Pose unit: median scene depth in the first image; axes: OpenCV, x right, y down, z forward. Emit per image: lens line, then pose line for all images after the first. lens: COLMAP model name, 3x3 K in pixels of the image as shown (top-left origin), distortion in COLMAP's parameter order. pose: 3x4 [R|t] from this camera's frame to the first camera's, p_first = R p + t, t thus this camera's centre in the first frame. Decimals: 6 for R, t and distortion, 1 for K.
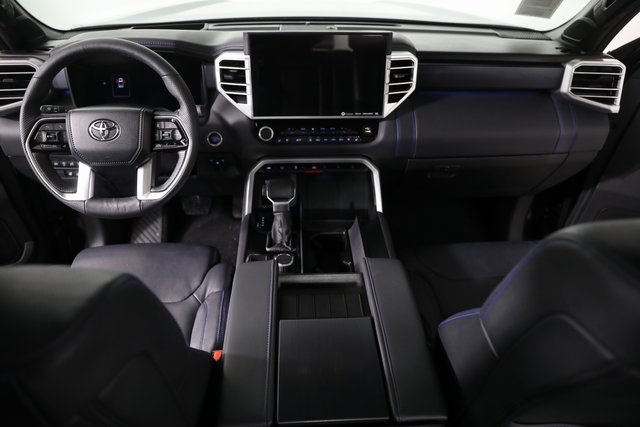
lens RADIAL K [[429.4, 0, 320.0], [0, 429.4, 213.5], [0, 0, 1]] dist [-0.114211, 0.077093]
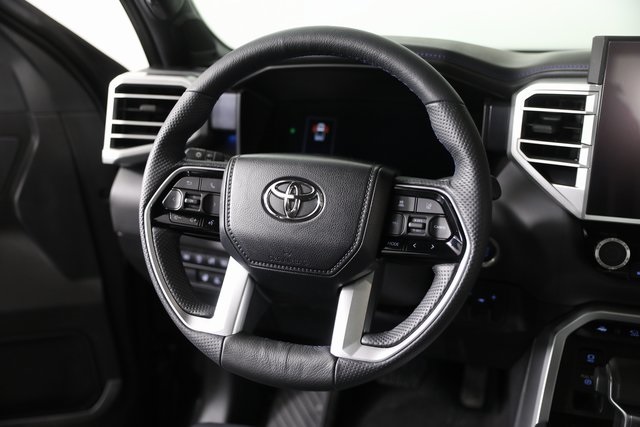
lens RADIAL K [[614.6, 0, 320.0], [0, 614.6, 213.5], [0, 0, 1]] dist [-0.010721, 0.001921]
pose [[0.932267, 0.098344, -0.348148, -0.222270], [-0.183283, 0.958092, -0.220154, -0.031047], [0.311907, 0.269051, 0.911222, 0.340835]]
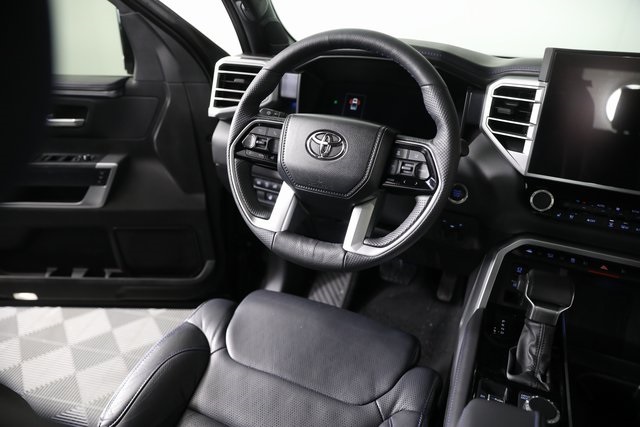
lens RADIAL K [[429.4, 0, 320.0], [0, 429.4, 213.5], [0, 0, 1]] dist [-0.114211, 0.077093]
pose [[0.884108, 0.211847, -0.416501, -0.179411], [-0.273721, 0.957188, -0.094169, -0.012965], [0.378721, 0.197261, 0.904245, 0.325867]]
